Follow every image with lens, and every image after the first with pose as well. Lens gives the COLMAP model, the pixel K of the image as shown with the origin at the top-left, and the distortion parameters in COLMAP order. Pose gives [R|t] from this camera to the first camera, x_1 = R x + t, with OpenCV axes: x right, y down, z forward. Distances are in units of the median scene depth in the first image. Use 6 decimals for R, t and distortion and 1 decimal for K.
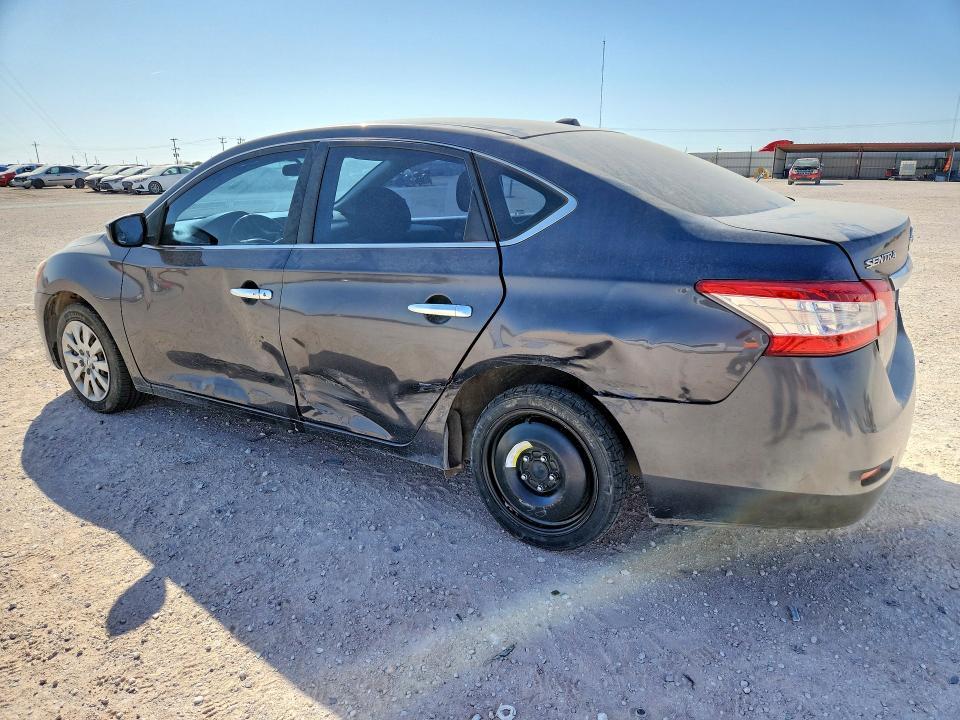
lens RADIAL K [[758.2, 0, 485.6], [0, 758.2, 358.3], [0, 0, 1]] dist [0.039822, -0.002900]
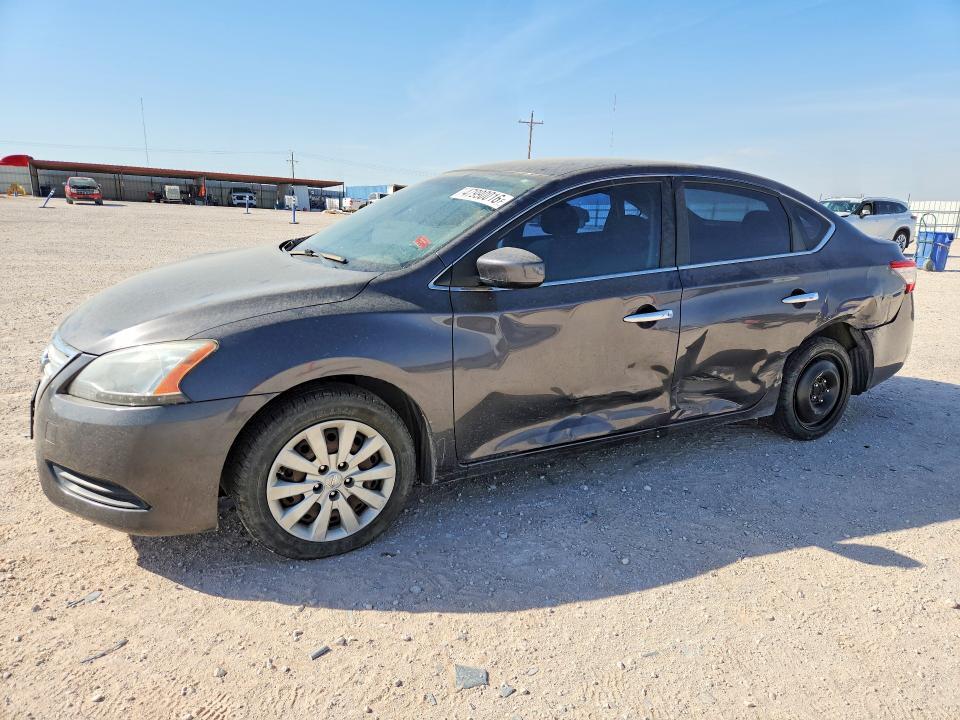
lens RADIAL K [[758.2, 0, 485.6], [0, 758.2, 358.3], [0, 0, 1]] dist [0.039822, -0.002900]
pose [[0.379158, -0.169100, 0.909750, -0.326259], [0.190147, 0.976417, 0.102244, -0.043174], [-0.905584, 0.134220, 0.402370, 0.190849]]
